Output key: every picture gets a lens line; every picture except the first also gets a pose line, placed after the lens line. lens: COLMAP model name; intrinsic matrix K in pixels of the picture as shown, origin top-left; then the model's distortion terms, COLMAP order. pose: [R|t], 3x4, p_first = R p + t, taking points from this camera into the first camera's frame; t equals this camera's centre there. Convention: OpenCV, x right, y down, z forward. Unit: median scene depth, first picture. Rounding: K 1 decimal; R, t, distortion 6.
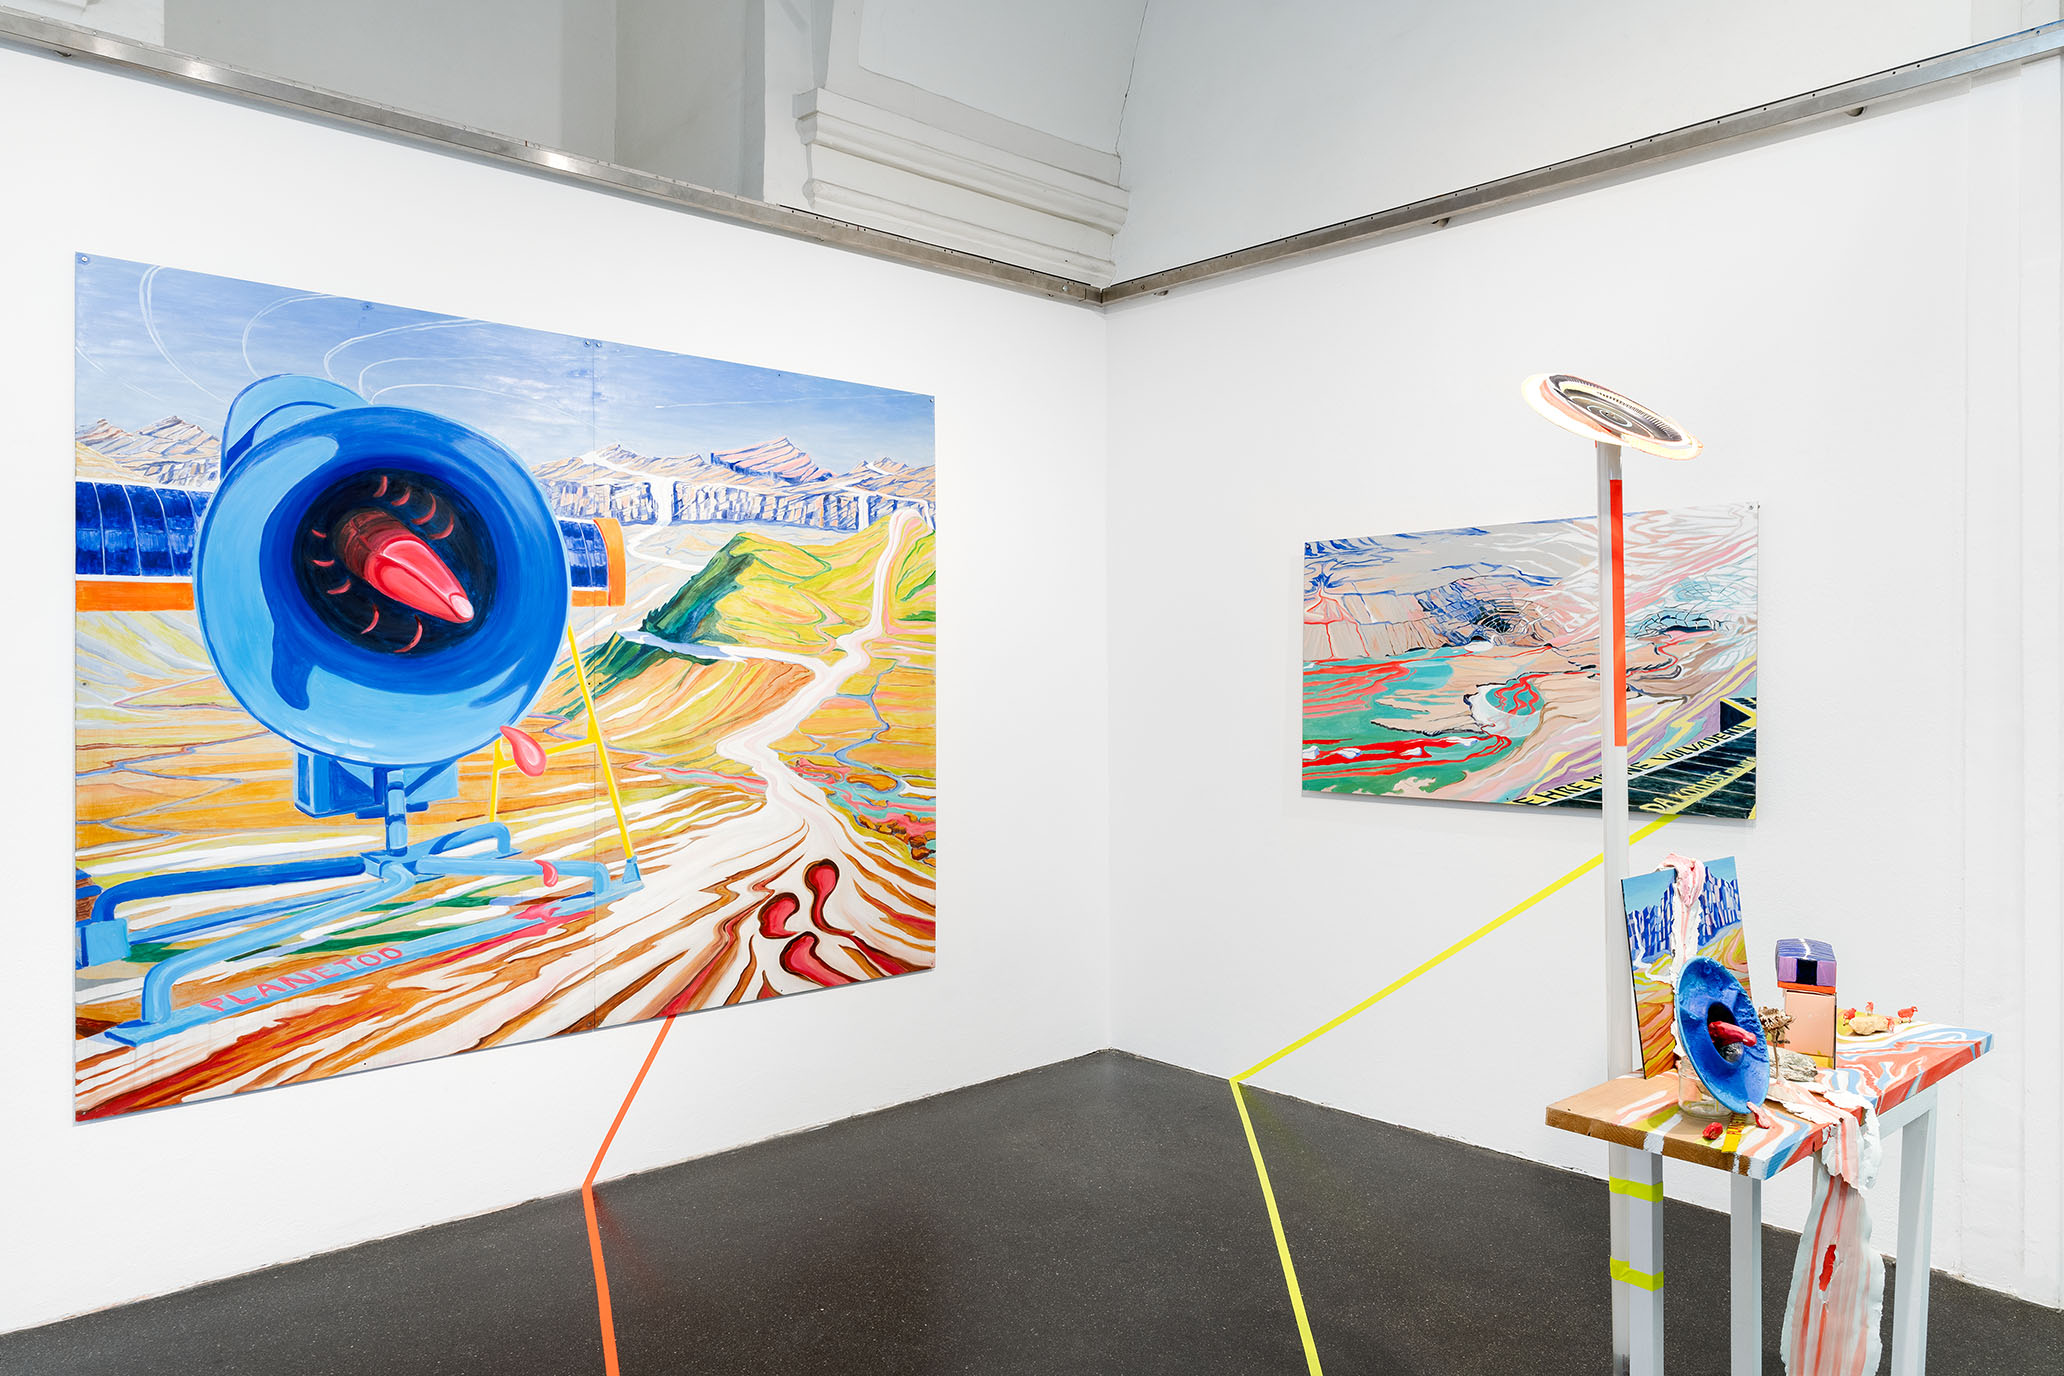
lens RADIAL K [[1432.3, 0, 1044.2], [0, 1432.3, 677.1], [0, 0, 1]] dist [0.001746, 0.000087]
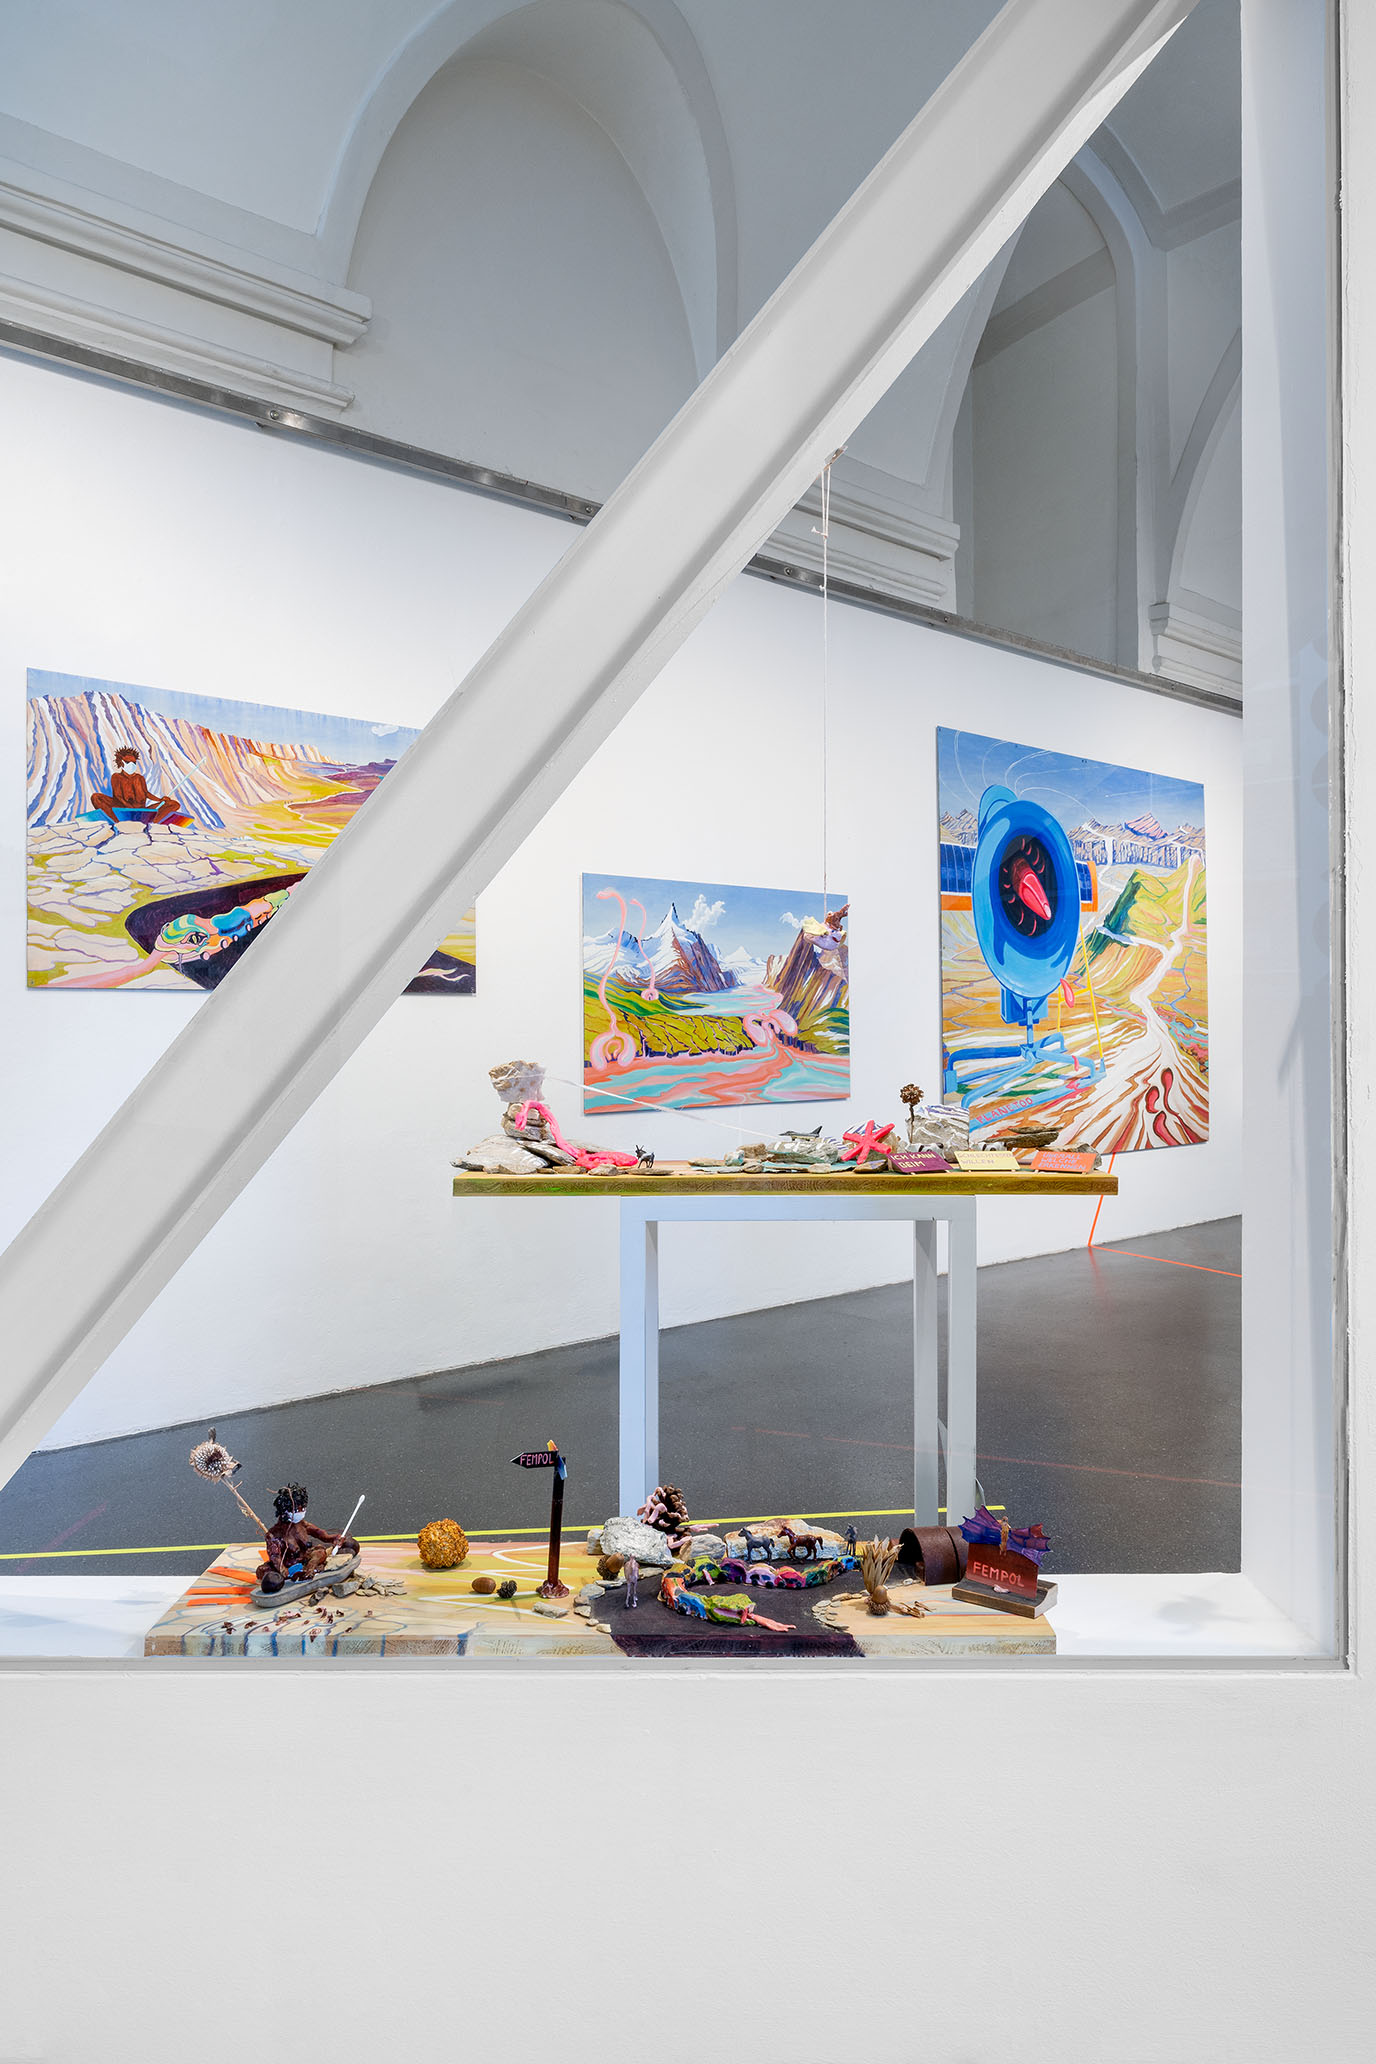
lens RADIAL K [[1586.9, 0, 687.7], [0, 1586.9, 983.0], [0, 0, 1]] dist [0.004575, 0.000028]
pose [[0.999068, -0.000243, 0.043157, -0.864548], [0.001302, 0.999699, -0.024508, 0.081644], [-0.043138, 0.024541, 0.998768, -0.881477]]
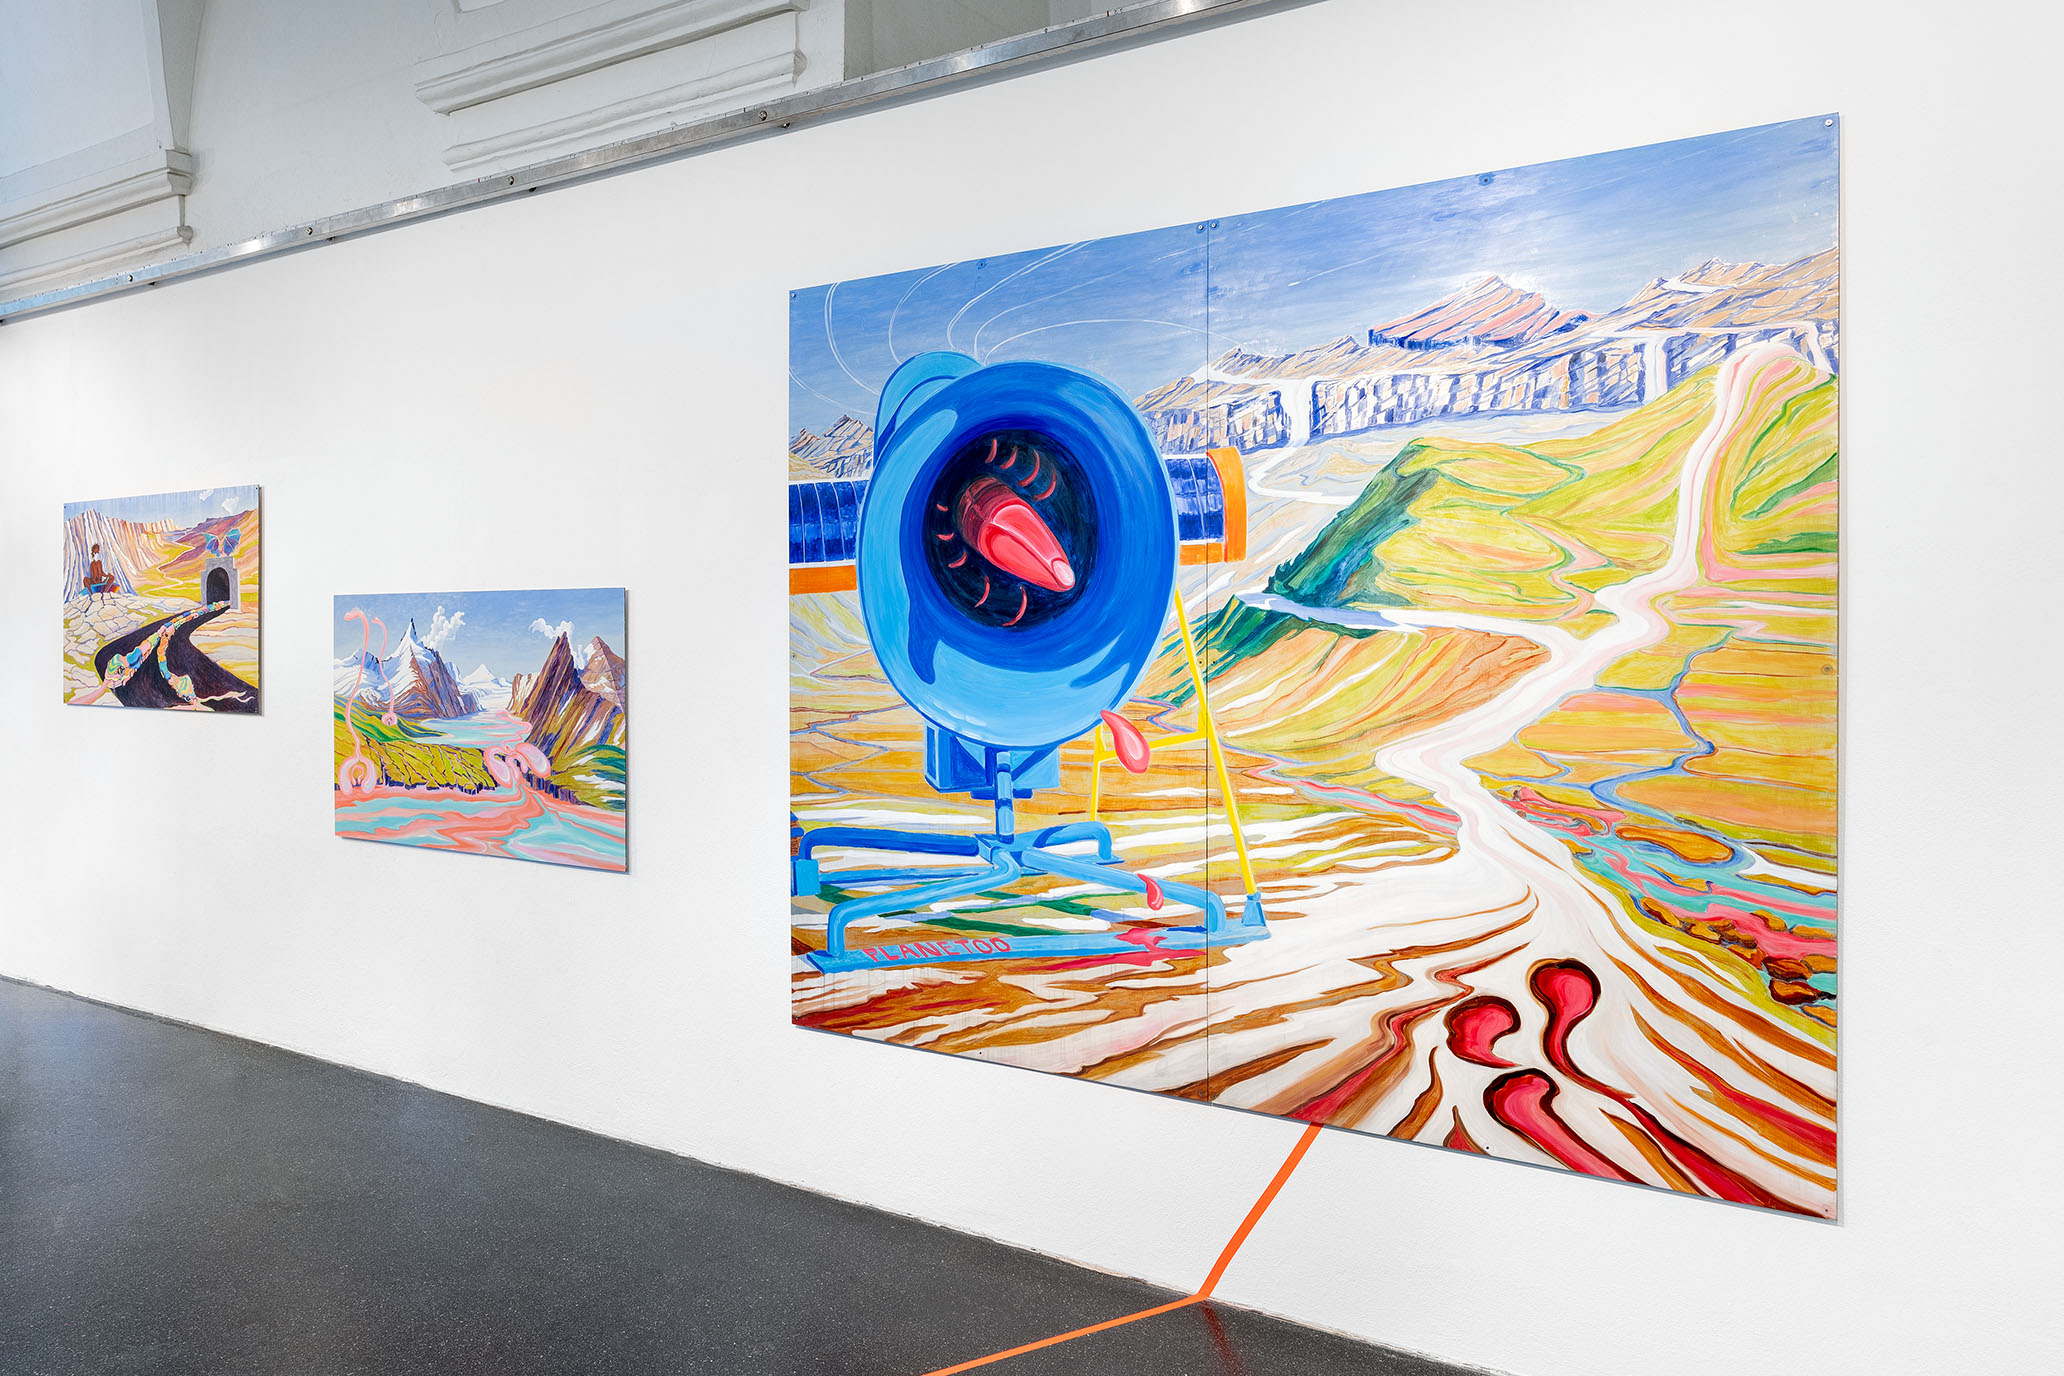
lens RADIAL K [[1477.6, 0, 1031.7], [0, 1477.6, 630.4], [0, 0, 1]] dist [0.001155, -0.000370]
pose [[0.245317, 0.011630, -0.969373, 0.434797], [0.010019, 0.999844, 0.014531, -0.025143], [0.969391, -0.013277, 0.245163, 0.695199]]
